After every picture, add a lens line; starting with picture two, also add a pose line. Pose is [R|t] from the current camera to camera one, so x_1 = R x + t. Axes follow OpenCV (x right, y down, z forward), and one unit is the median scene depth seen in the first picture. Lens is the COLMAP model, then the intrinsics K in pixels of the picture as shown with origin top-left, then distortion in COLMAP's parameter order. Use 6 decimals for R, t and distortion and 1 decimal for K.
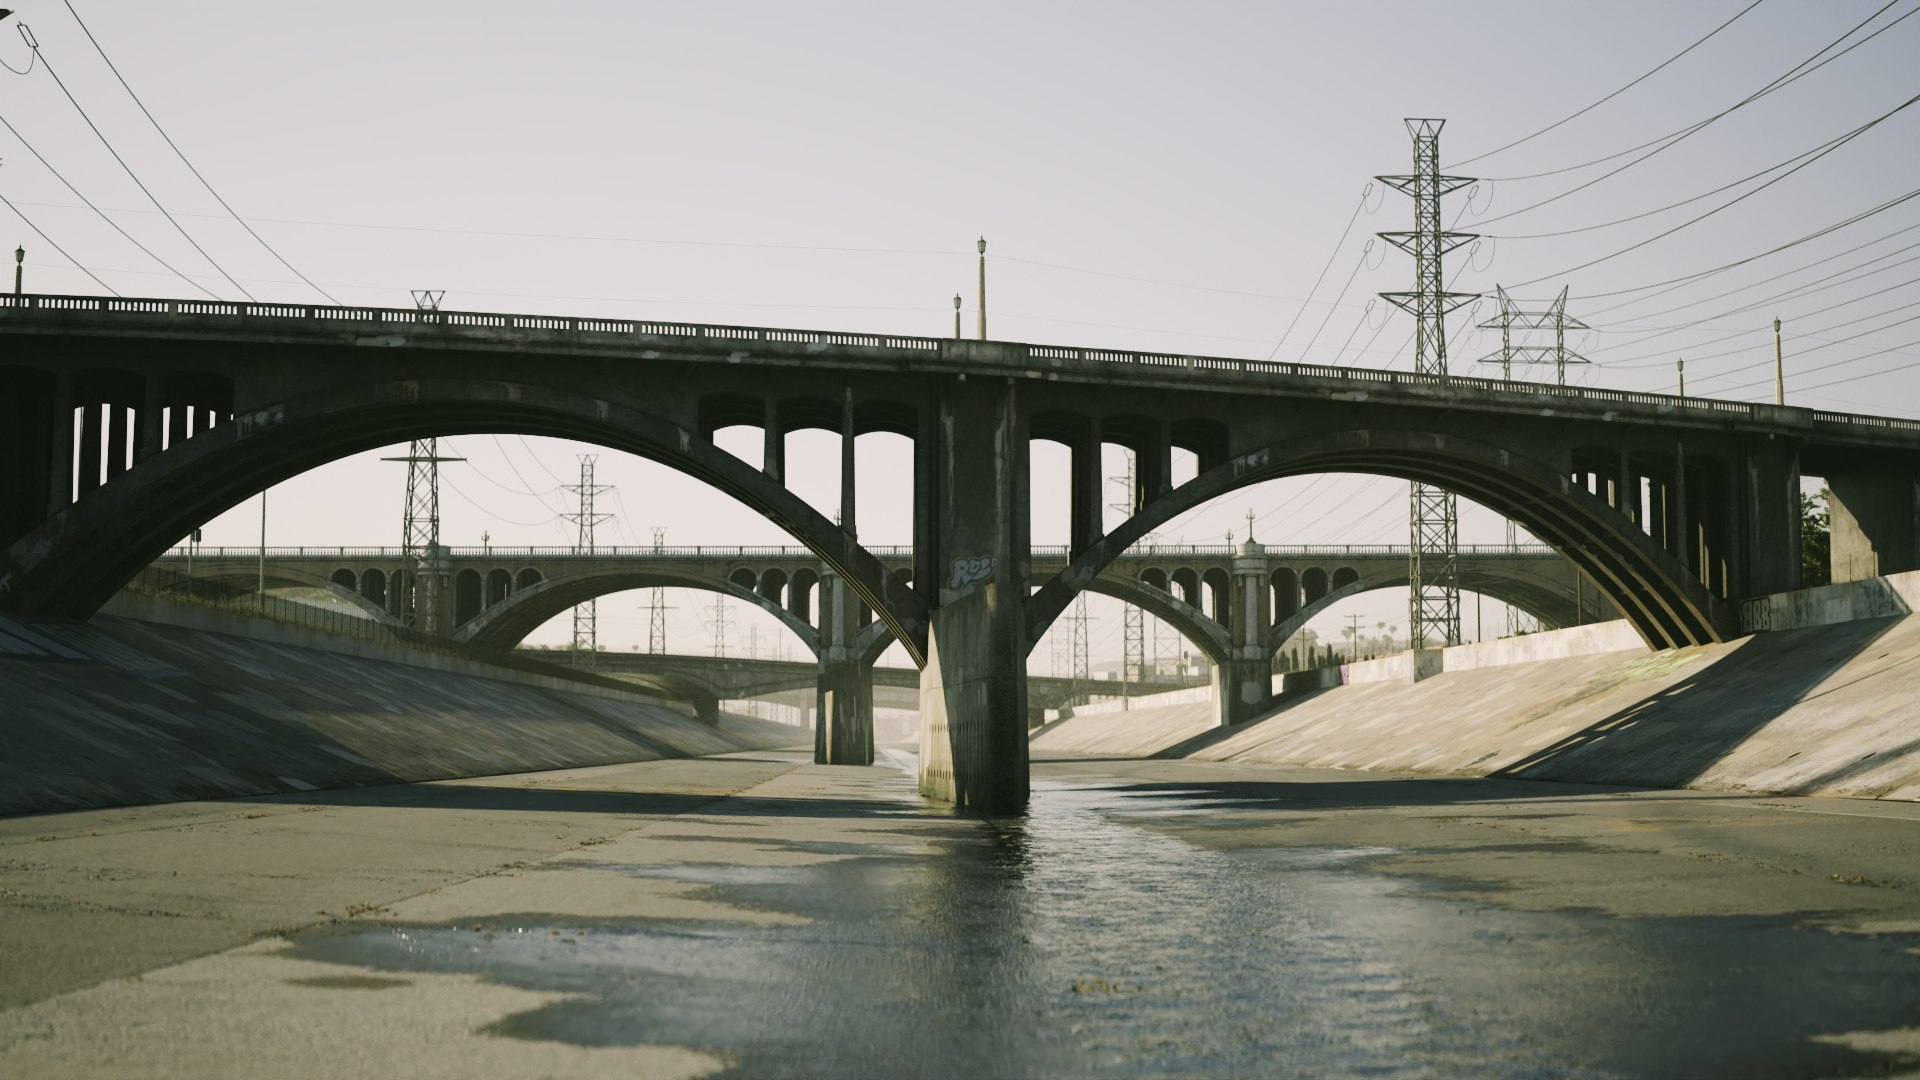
lens RADIAL K [[2443.9, 0, 960.9], [0, 2443.9, 525.2], [0, 0, 1]] dist [-0.183027, 0.000000]
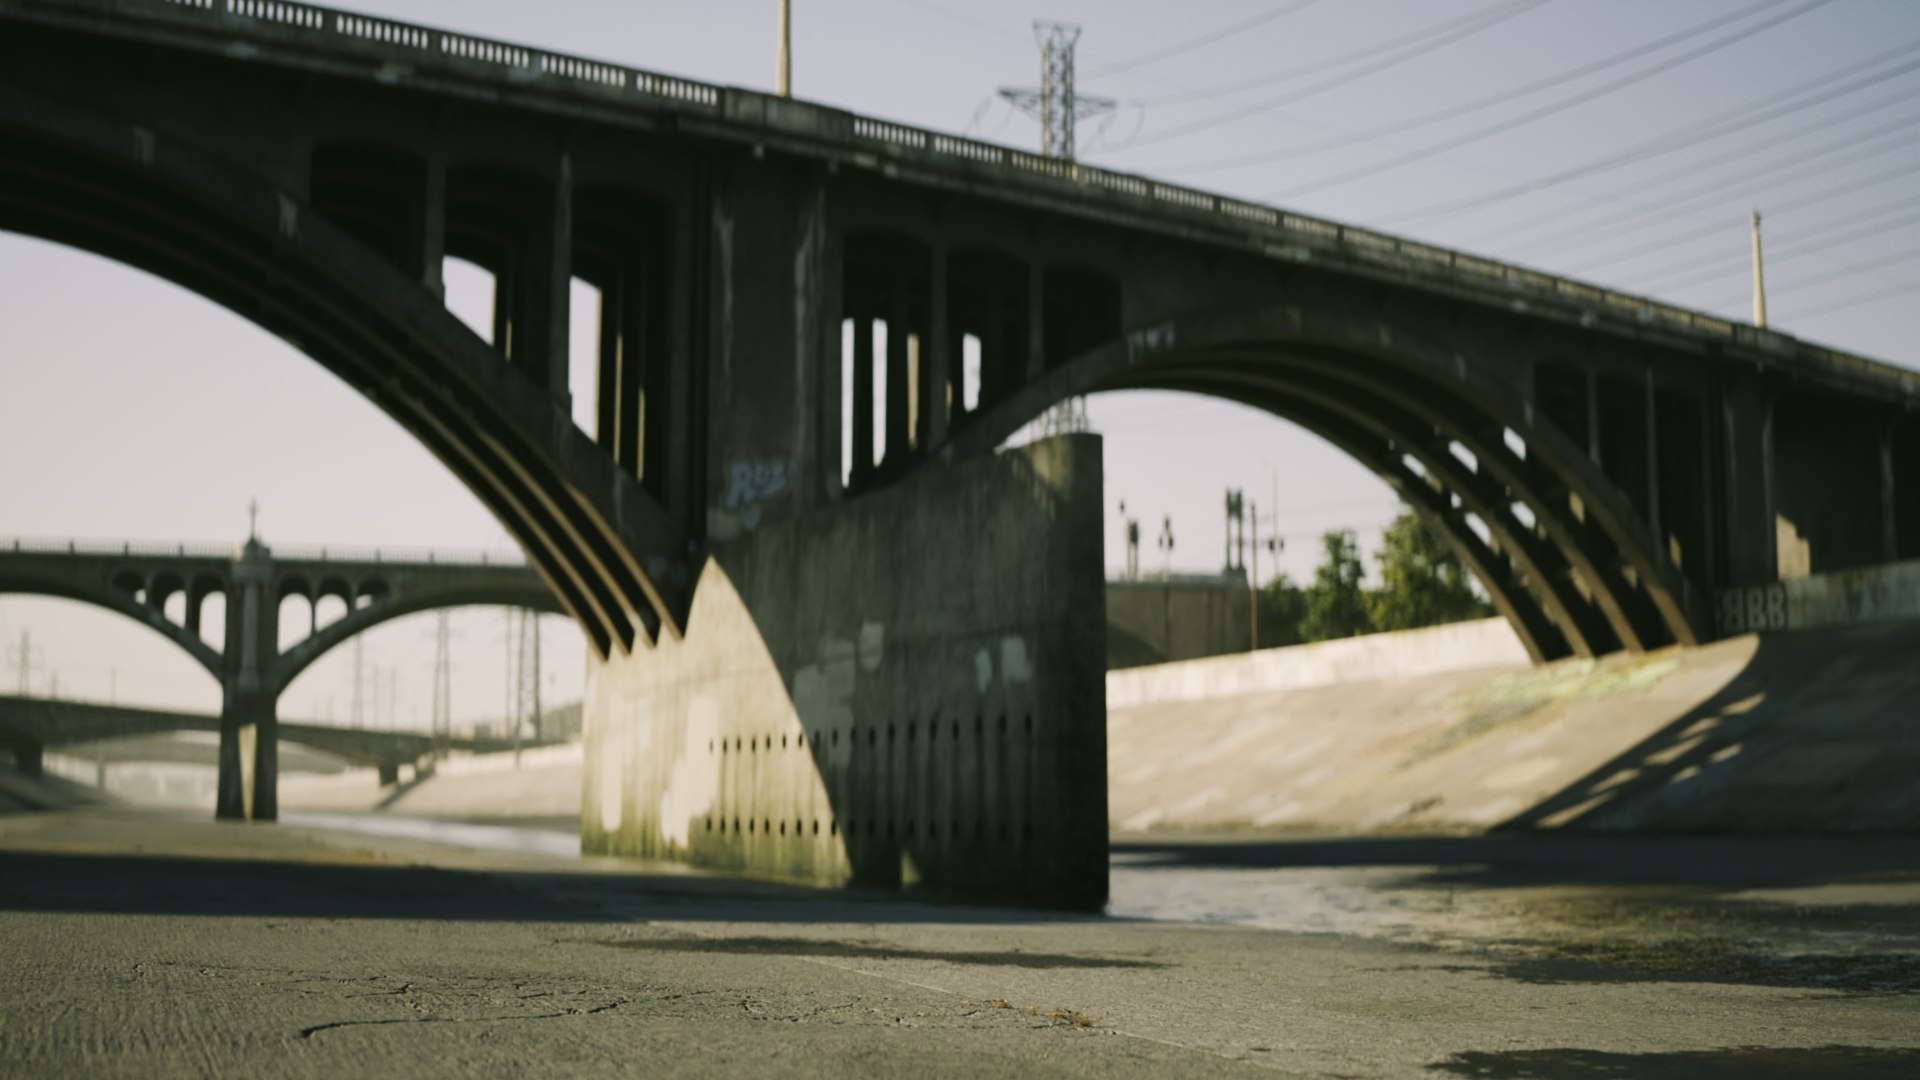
lens RADIAL K [[2443.9, 0, 969.6], [0, 2443.9, 537.9], [0, 0, 1]] dist [-0.183027, 0.000000]
pose [[0.957133, 0.032382, 0.287834, -0.115521], [-0.025769, 0.999310, -0.026738, 0.046587], [-0.288501, 0.018175, 0.957307, 0.422671]]
